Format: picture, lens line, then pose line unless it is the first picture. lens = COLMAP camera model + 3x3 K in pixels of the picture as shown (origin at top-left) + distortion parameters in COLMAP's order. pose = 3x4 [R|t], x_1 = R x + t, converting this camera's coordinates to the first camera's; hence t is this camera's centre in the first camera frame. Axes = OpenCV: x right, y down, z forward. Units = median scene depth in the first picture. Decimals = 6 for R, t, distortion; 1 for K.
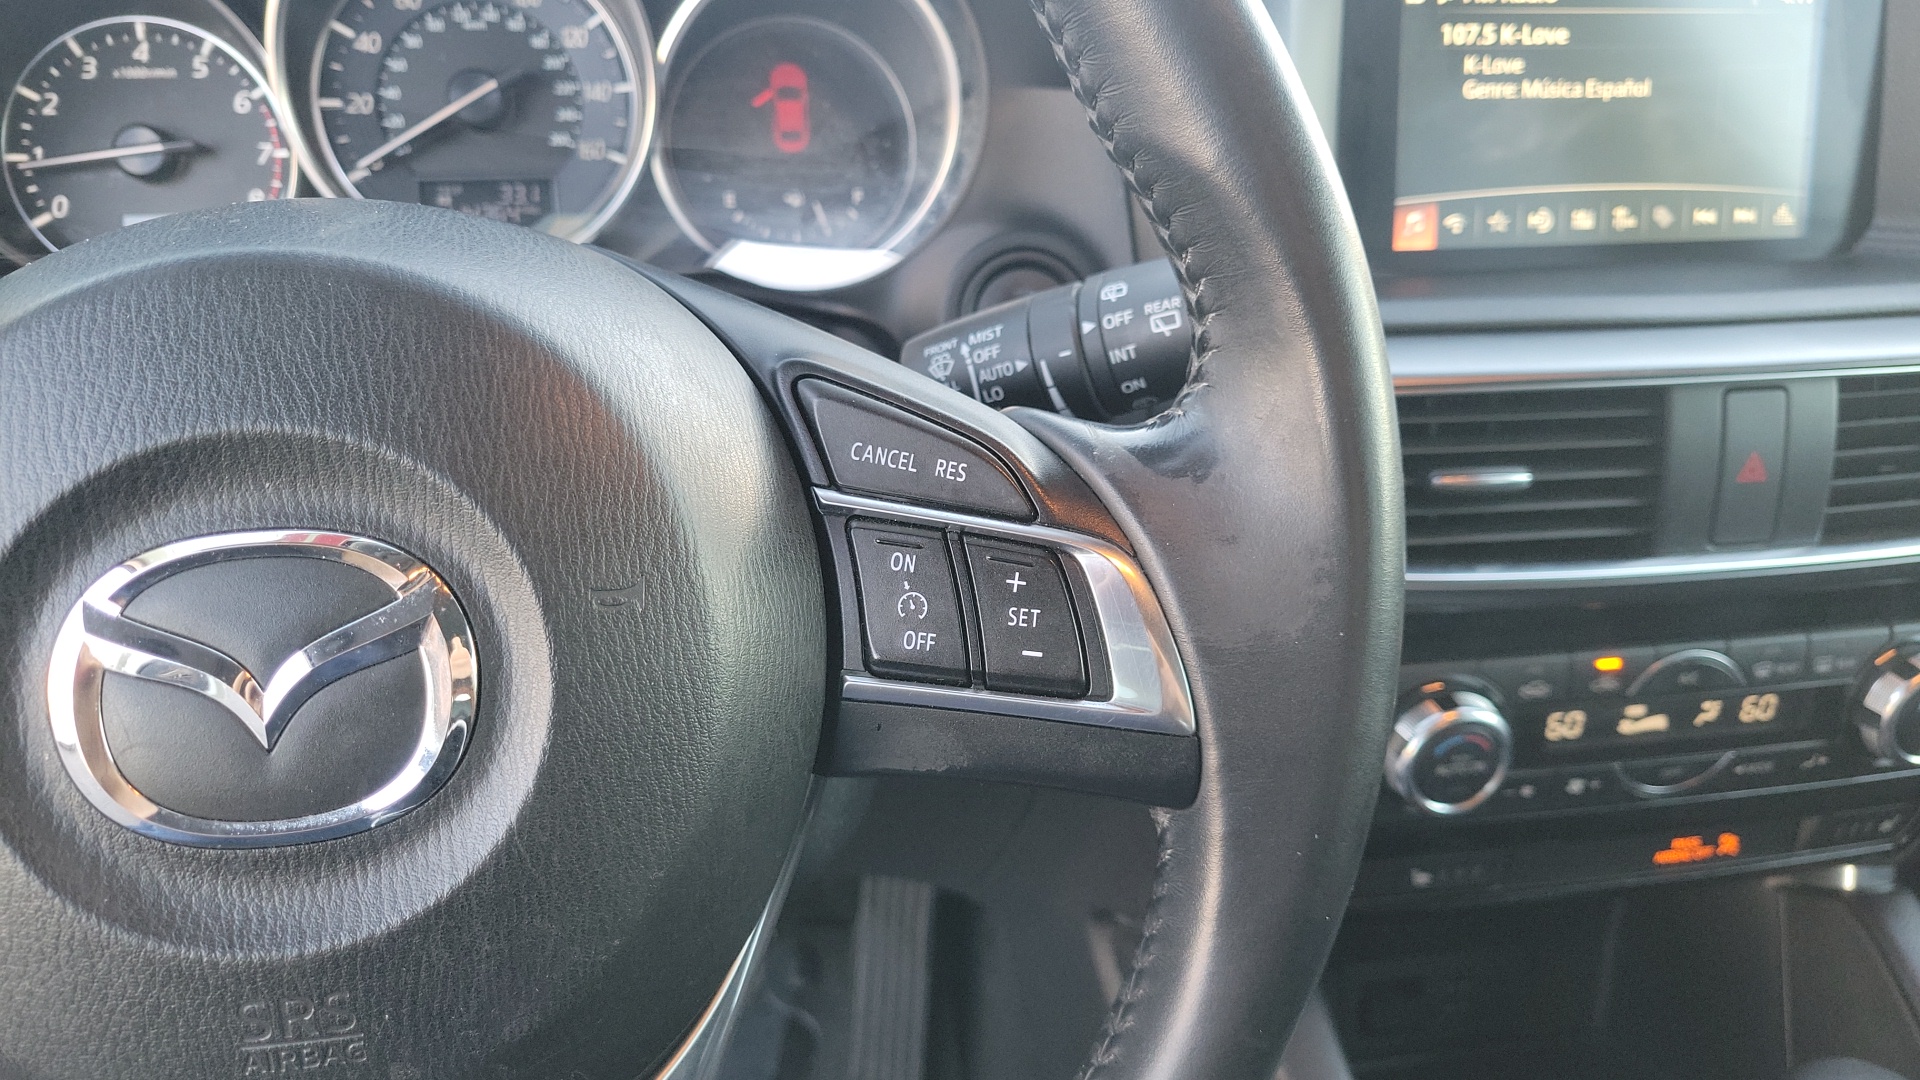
lens RADIAL K [[1462.0, 0, 960.0], [0, 1462.0, 540.0], [0, 0, 1]] dist [0.004304, -0.005051]
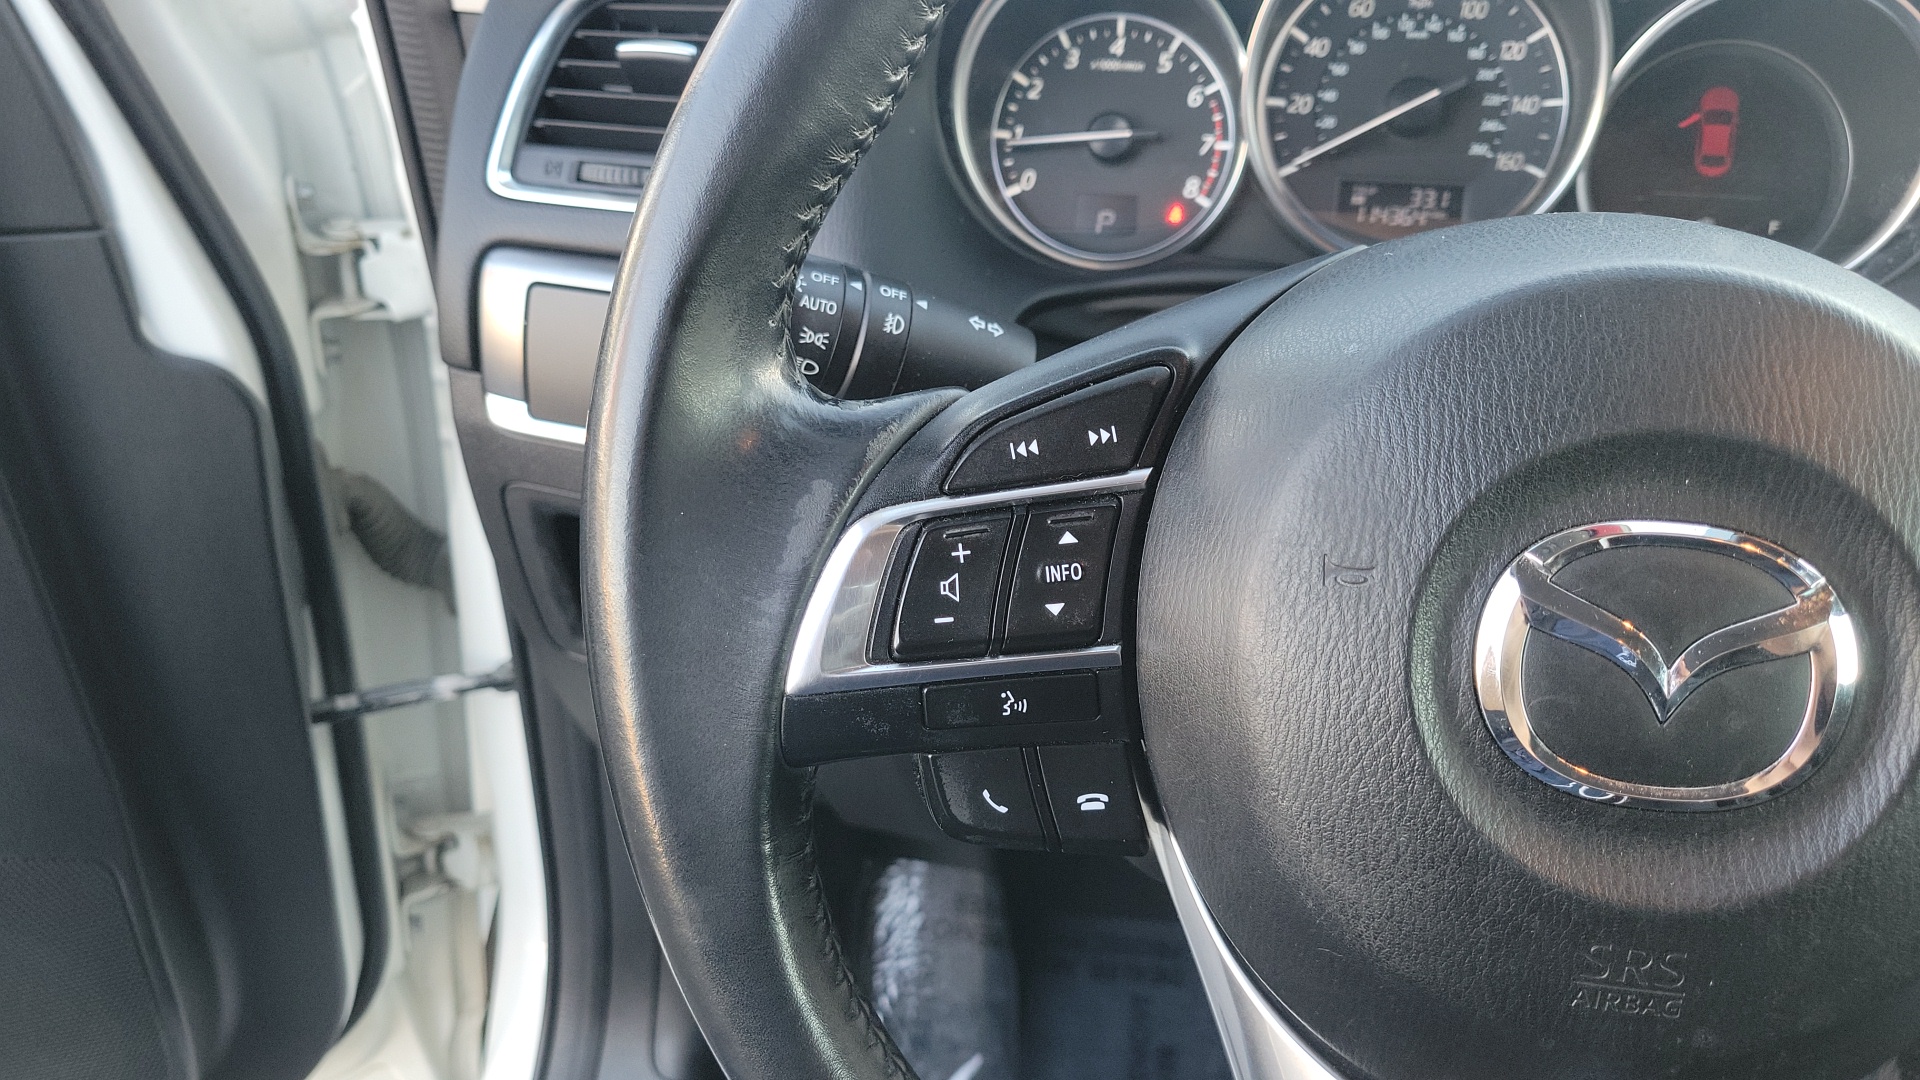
lens RADIAL K [[1455.8, 0, 978.3], [0, 1455.8, 547.7], [0, 0, 1]] dist [0.014425, -0.000090]
pose [[0.947196, 0.147333, -0.284803, -0.289607], [-0.144463, 0.989019, 0.031181, 0.023541], [0.286270, 0.011609, 0.958079, -0.086412]]
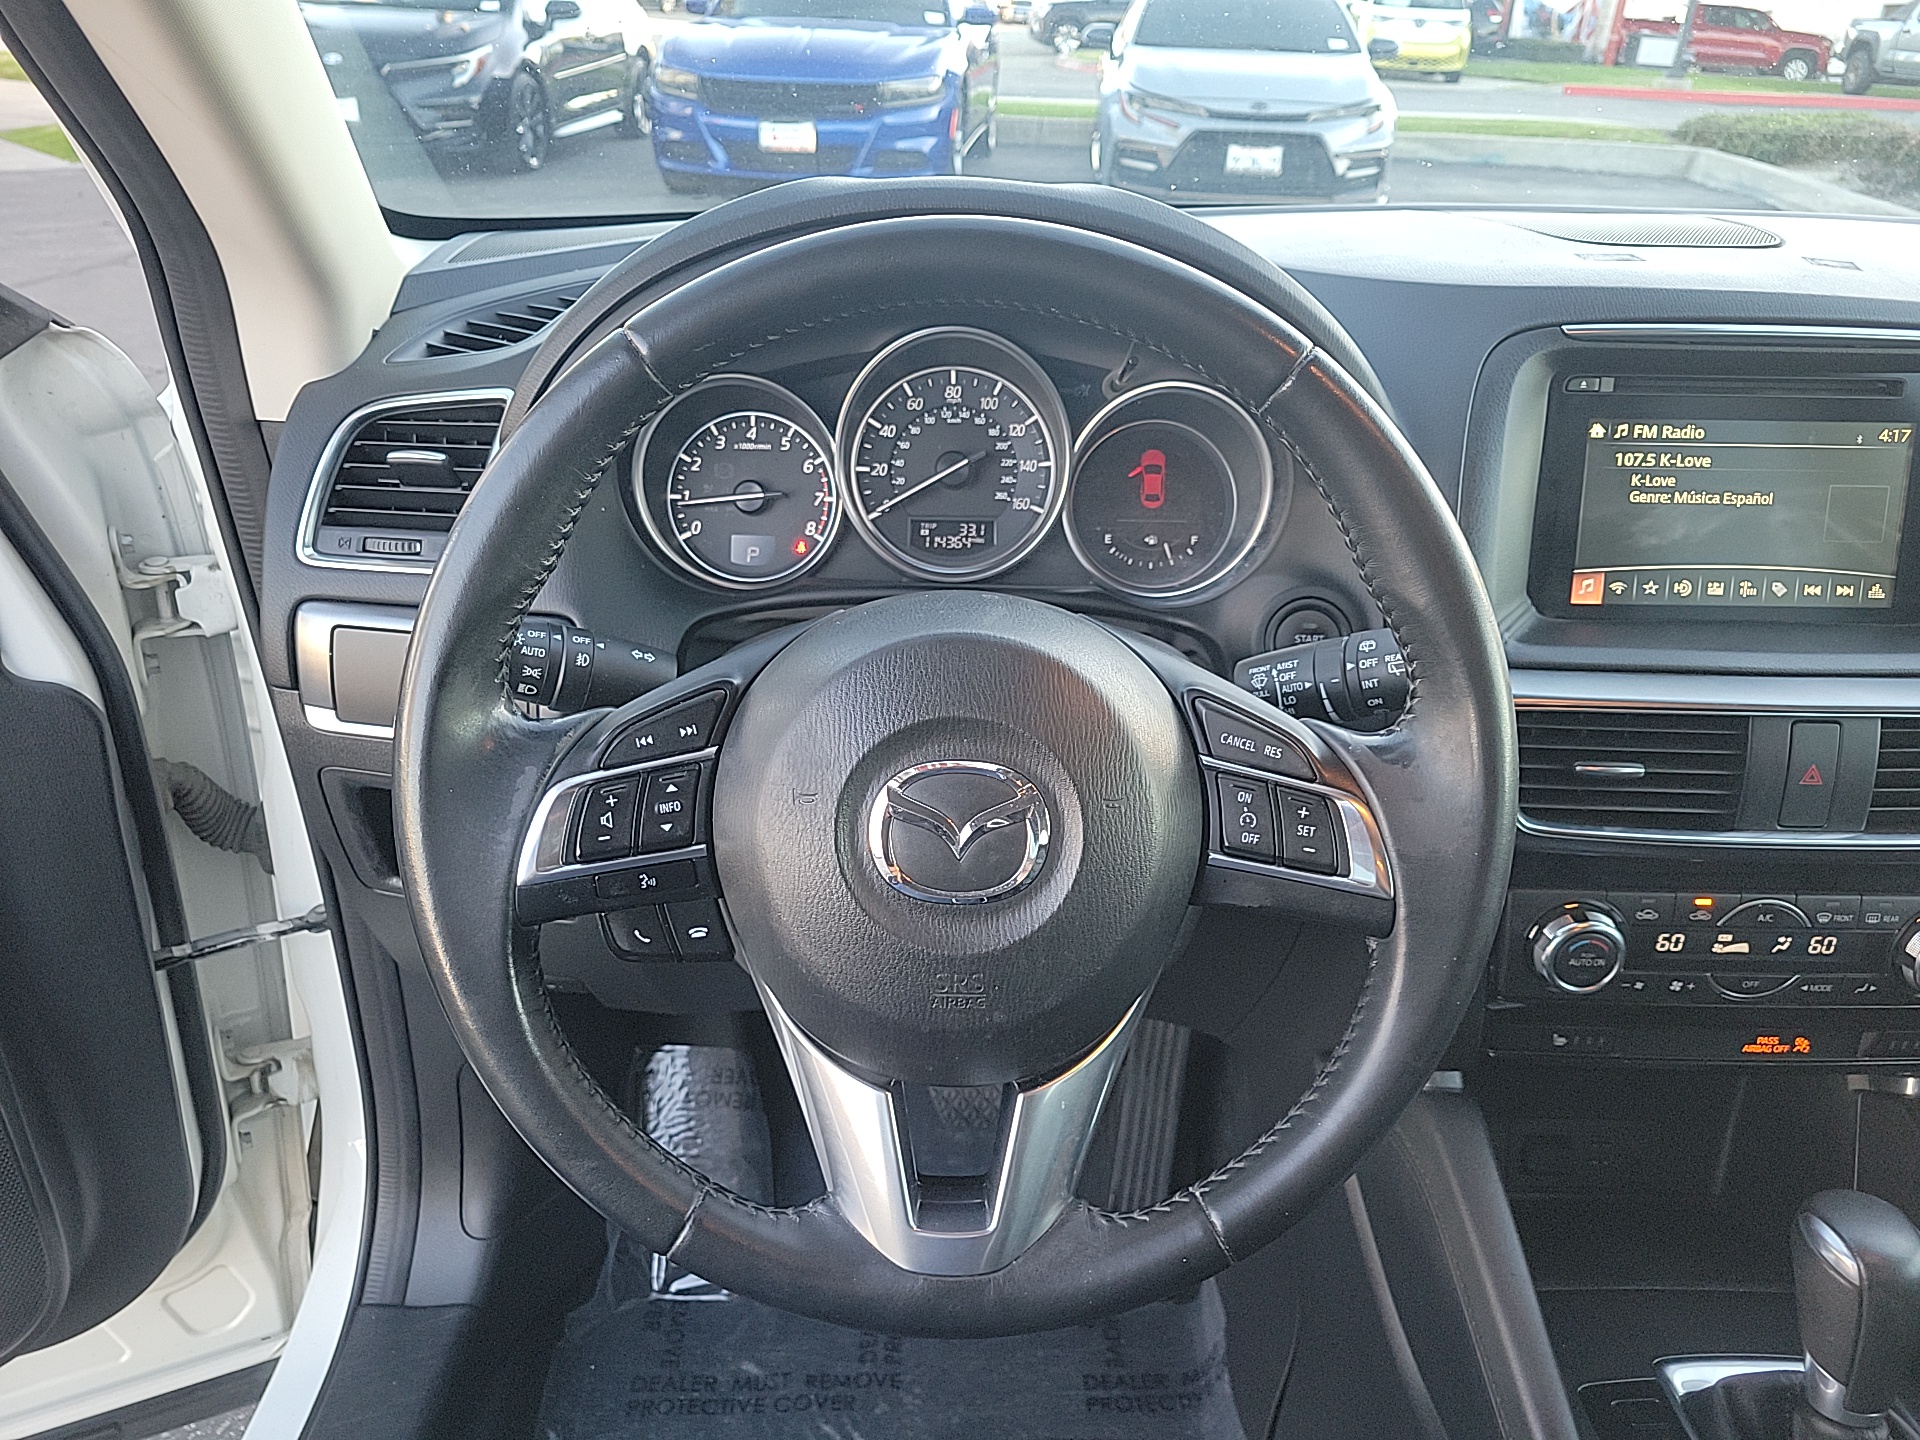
lens RADIAL K [[1436.4, 0, 968.9], [0, 1436.4, 733.7], [0, 0, 1]] dist [0.023783, -0.001986]
pose [[0.984716, 0.074882, -0.157251, -0.056217], [-0.076956, 0.997009, -0.007131, -0.014532], [0.156247, 0.019123, 0.987533, -0.505258]]
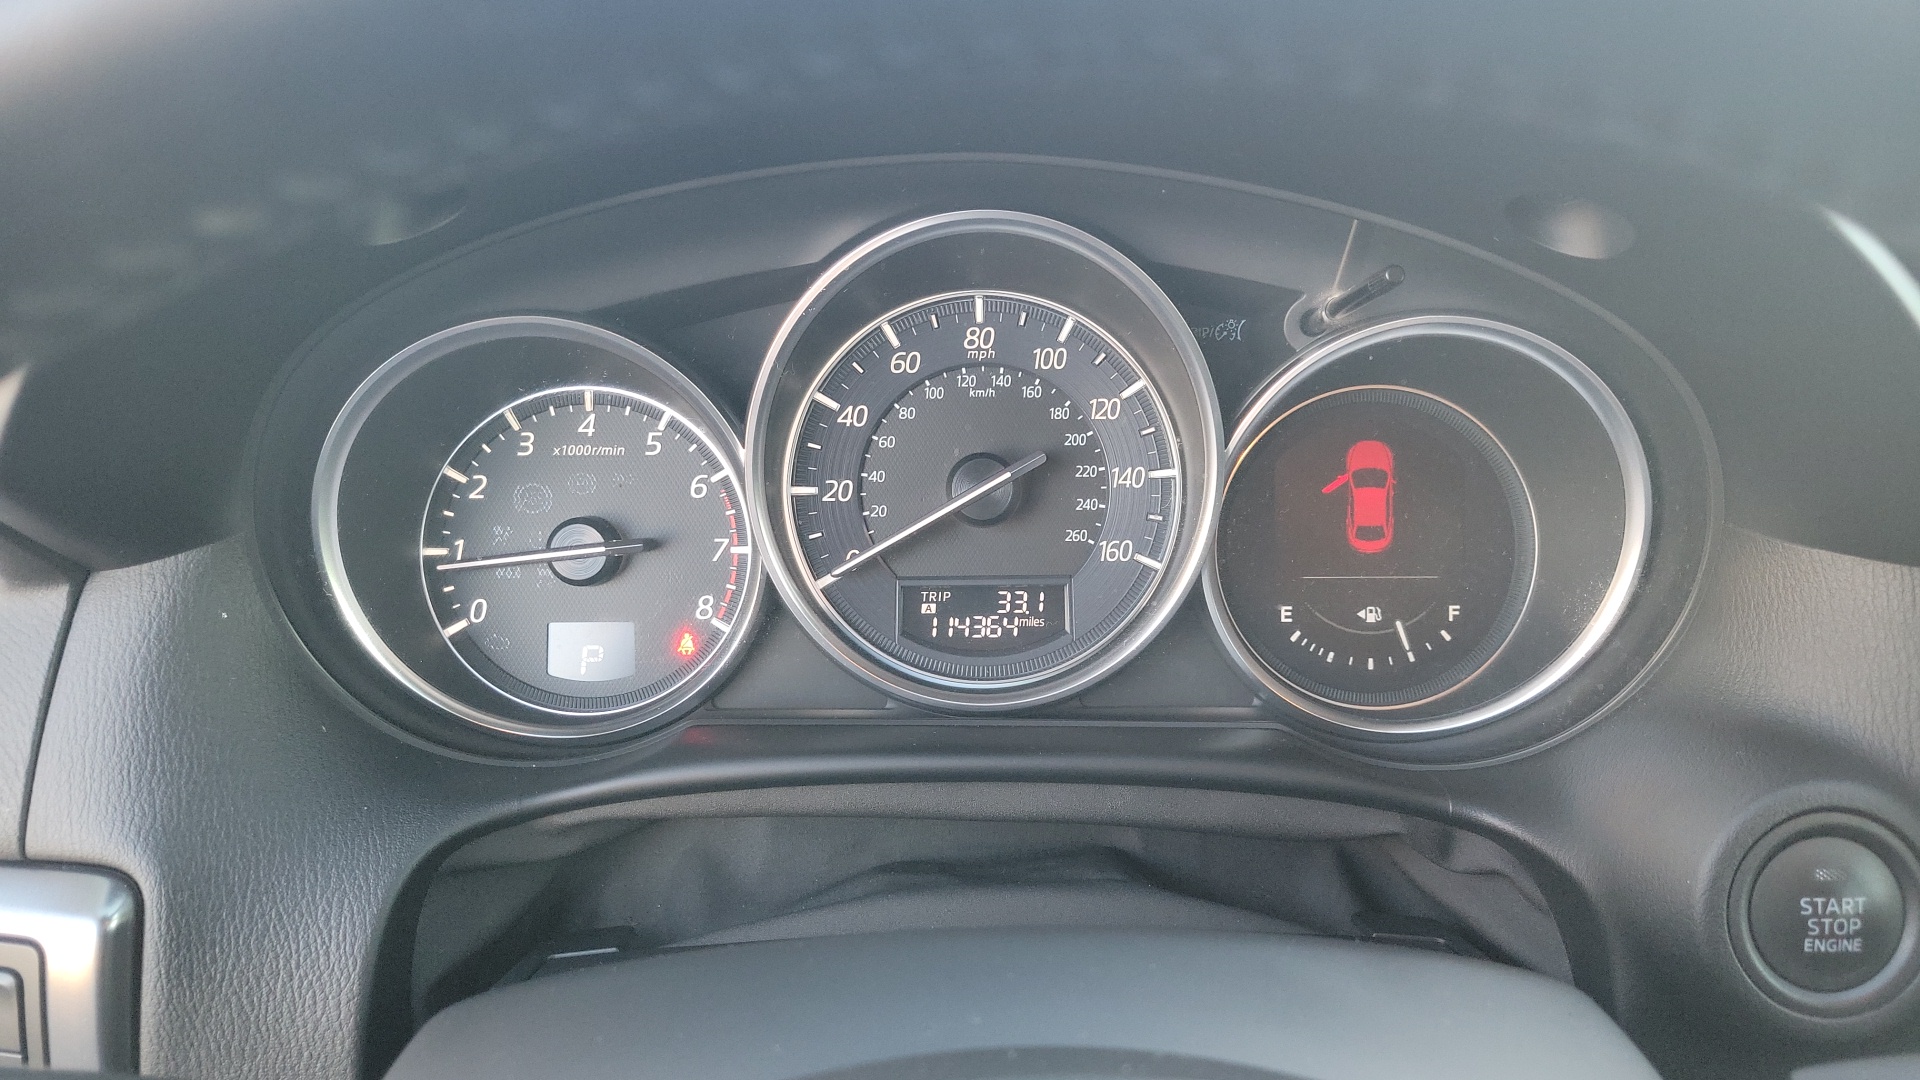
lens RADIAL K [[1419.3, 0, 967.9], [0, 1419.3, 527.6], [0, 0, 1]] dist [0.037564, -0.011100]
pose [[0.985085, 0.046259, -0.165733, -0.217422], [-0.058916, 0.995643, -0.072284, -0.232861], [0.161667, 0.080970, 0.983518, 0.259974]]
